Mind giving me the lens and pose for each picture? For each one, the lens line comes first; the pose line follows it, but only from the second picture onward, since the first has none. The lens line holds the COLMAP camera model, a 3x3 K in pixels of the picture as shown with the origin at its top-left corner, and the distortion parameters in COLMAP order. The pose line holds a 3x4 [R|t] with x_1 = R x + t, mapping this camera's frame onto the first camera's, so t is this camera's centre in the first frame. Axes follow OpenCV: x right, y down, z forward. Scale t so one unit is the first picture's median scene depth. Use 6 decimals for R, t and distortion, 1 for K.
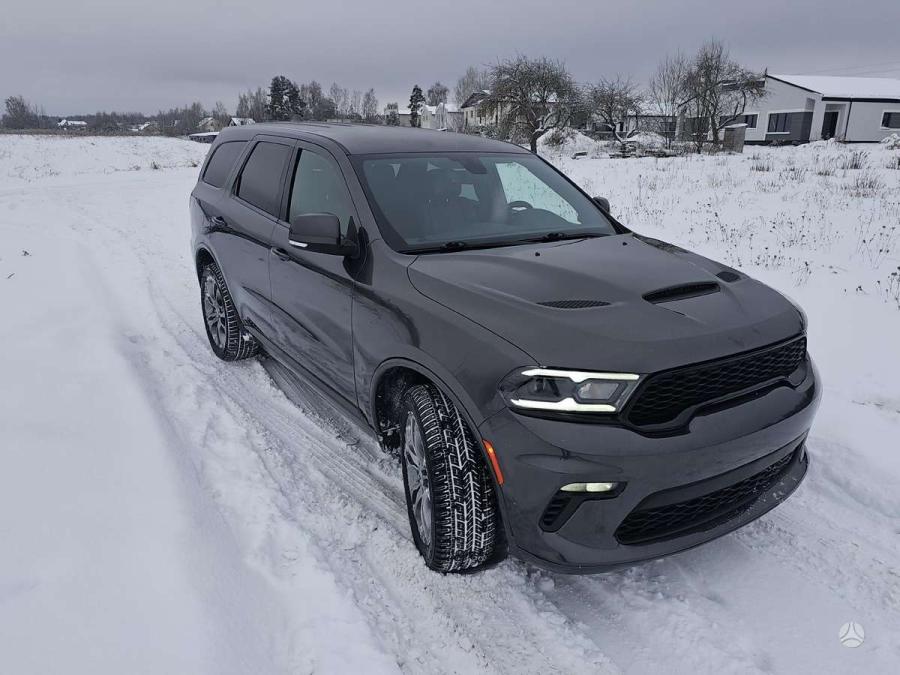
lens RADIAL K [[653.0, 0, 458.2], [0, 653.0, 336.7], [0, 0, 1]] dist [0.063324, -0.053616]
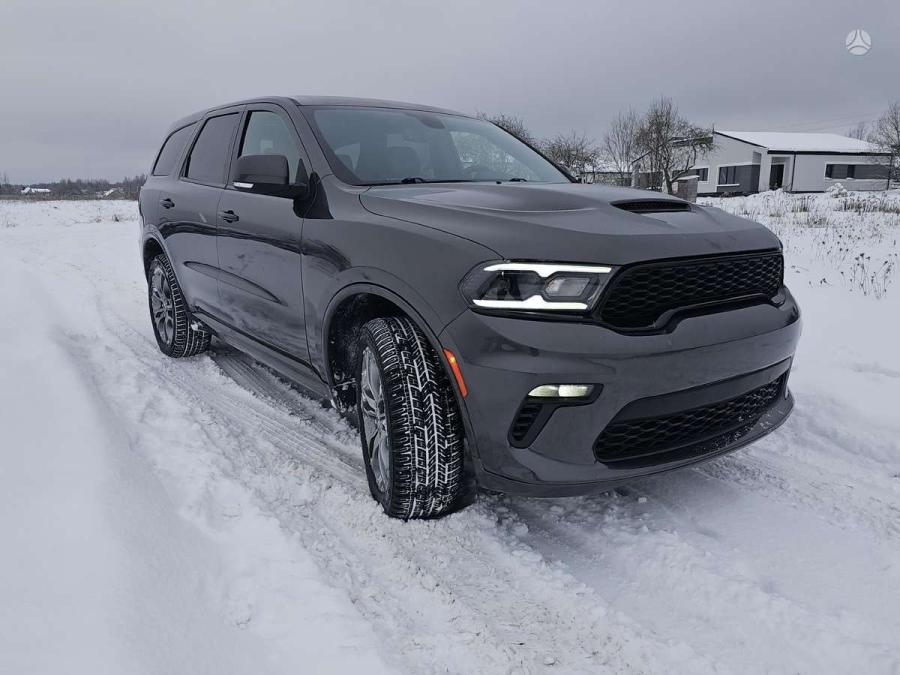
lens RADIAL K [[652.3, 0, 451.7], [0, 652.3, 331.9], [0, 0, 1]] dist [0.071809, -0.067854]
pose [[0.998949, -0.022122, 0.040146, 0.010473], [0.025844, 0.995170, -0.094705, 0.170981], [-0.037857, 0.095643, 0.994696, 0.079111]]
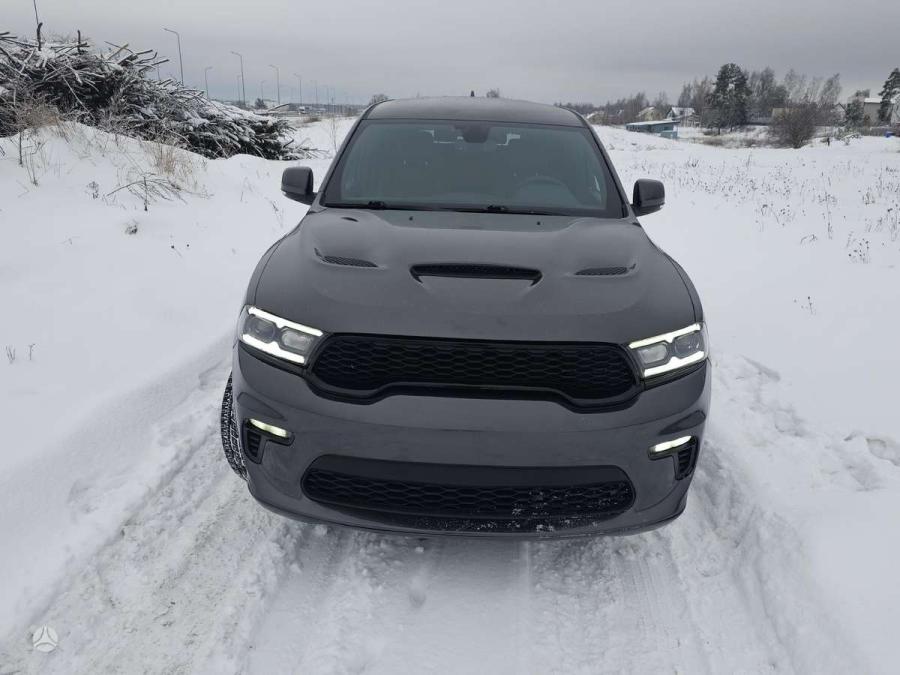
lens RADIAL K [[653.0, 0, 458.2], [0, 653.0, 336.7], [0, 0, 1]] dist [0.063324, -0.053616]
pose [[0.814178, 0.201192, -0.544643, 0.732916], [-0.193815, 0.978415, 0.071697, -0.034237], [0.547312, 0.047186, 0.835598, 0.213457]]
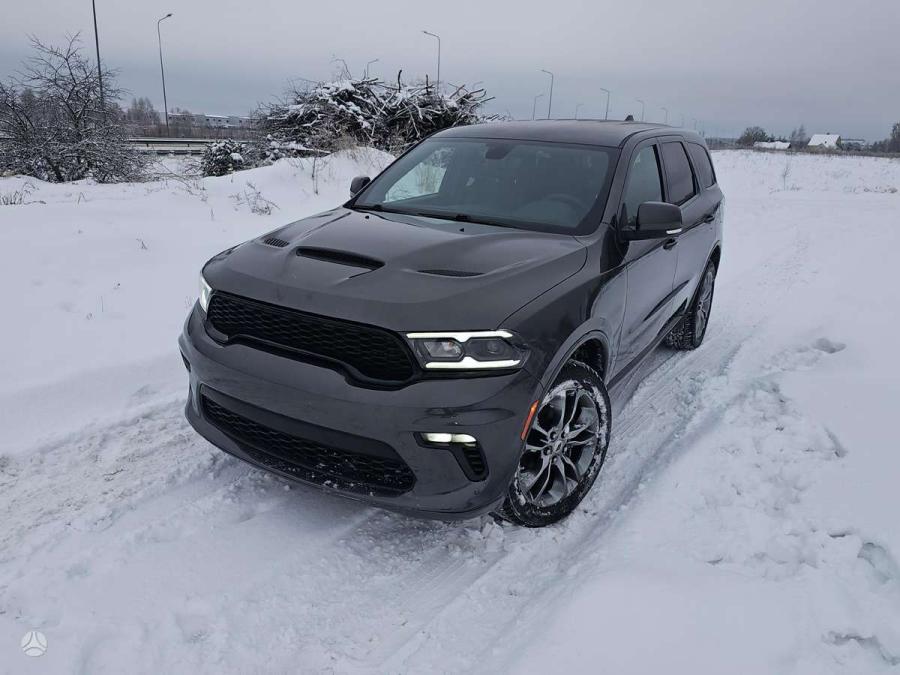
lens RADIAL K [[652.7, 0, 447.5], [0, 652.7, 338.9], [0, 0, 1]] dist [0.064467, -0.056025]
pose [[0.406676, 0.279761, -0.869683, 1.205456], [-0.305436, 0.938815, 0.159173, -0.146277], [0.861002, 0.200900, 0.467242, 0.607860]]
